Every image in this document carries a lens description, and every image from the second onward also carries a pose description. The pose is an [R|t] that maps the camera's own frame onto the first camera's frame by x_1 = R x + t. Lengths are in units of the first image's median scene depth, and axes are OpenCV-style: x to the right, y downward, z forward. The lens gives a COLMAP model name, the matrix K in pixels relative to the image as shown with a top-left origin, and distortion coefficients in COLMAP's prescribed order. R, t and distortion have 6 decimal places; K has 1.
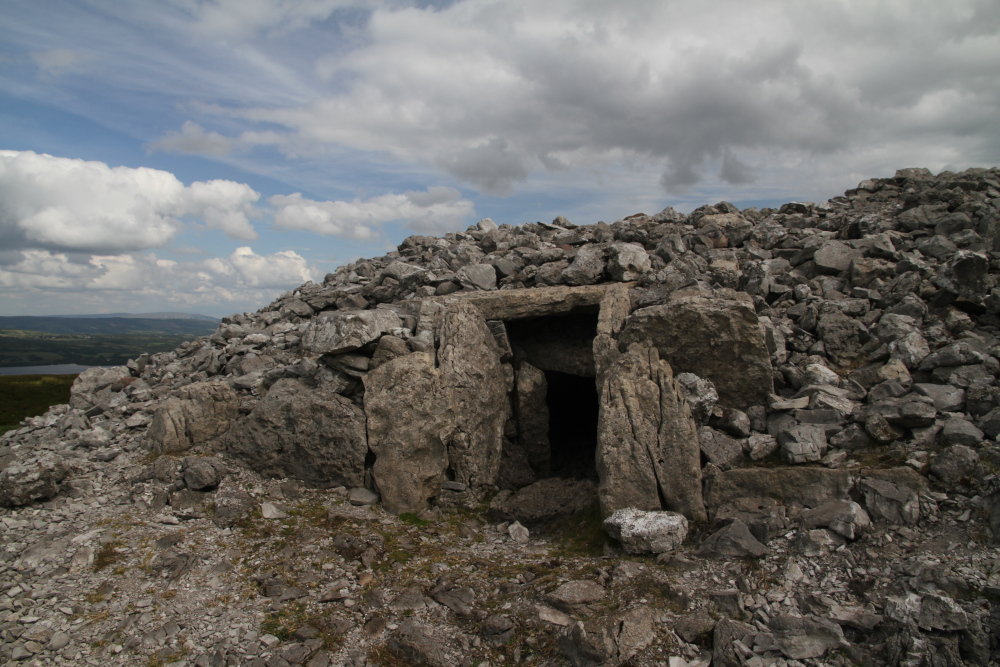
lens RADIAL K [[722.6, 0, 500.0], [0, 722.6, 333.5], [0, 0, 1]] dist [-0.069886, 0.011081]
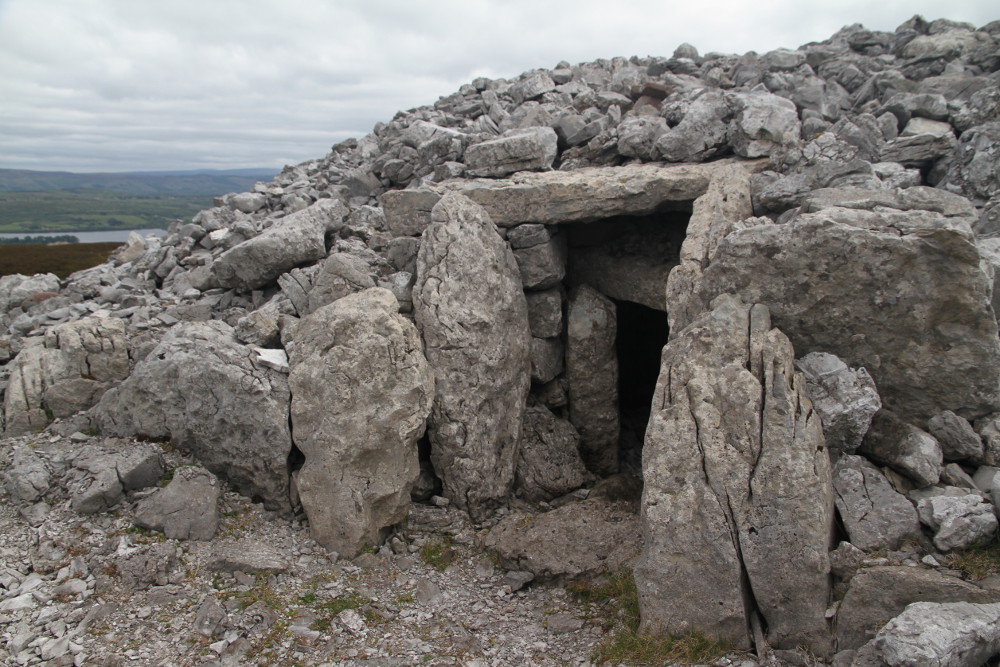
lens RADIAL K [[858.8, 0, 513.1], [0, 858.8, 349.9], [0, 0, 1]] dist [-0.001230, -0.003457]
pose [[0.986865, 0.031288, -0.158487, 0.128398], [-0.002141, 0.983511, 0.180834, -0.059240], [0.161531, -0.178119, 0.970660, 0.332668]]
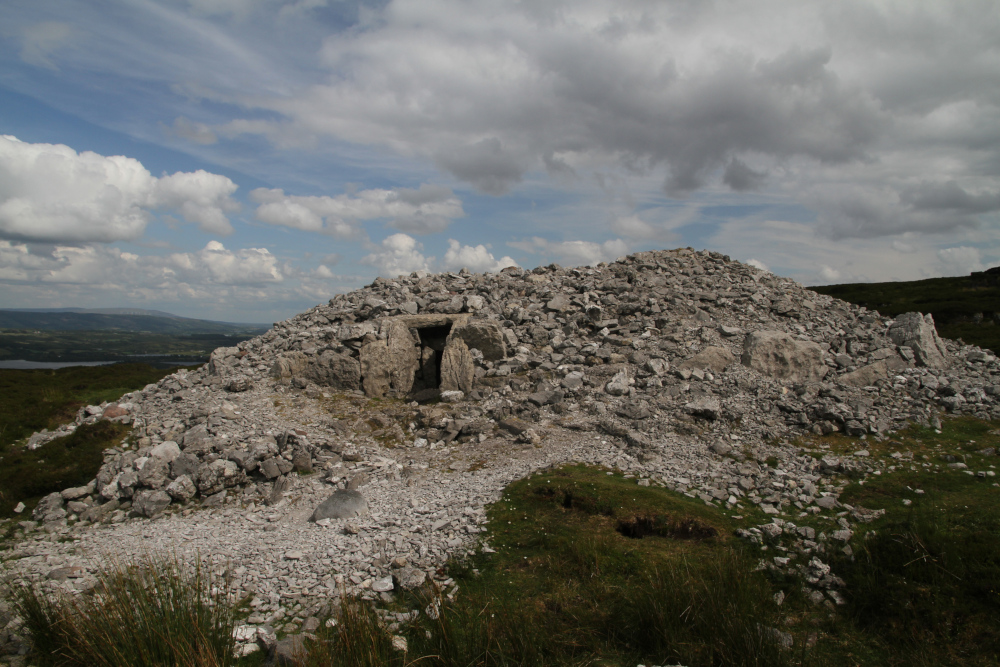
lens RADIAL K [[722.6, 0, 500.0], [0, 722.6, 333.5], [0, 0, 1]] dist [-0.069886, 0.011081]
pose [[0.998776, 0.017732, 0.046176, 0.219912], [-0.017632, 0.999841, -0.002558, 0.000143], [-0.046214, 0.001741, 0.998930, -1.806725]]
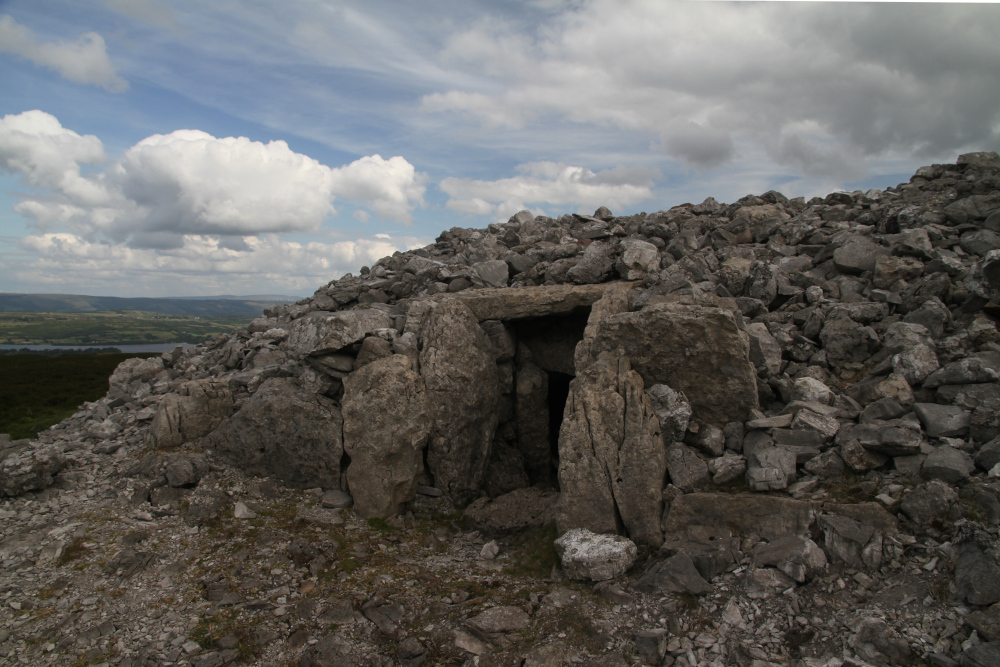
lens RADIAL K [[713.2, 0, 500.0], [0, 713.2, 333.5], [0, 0, 1]] dist [-0.086666, 0.043756]
pose [[0.992084, 0.012180, -0.124981, 0.160477], [-0.009219, 0.999664, 0.024236, -0.030656], [0.125234, -0.022892, 0.991863, 0.056867]]
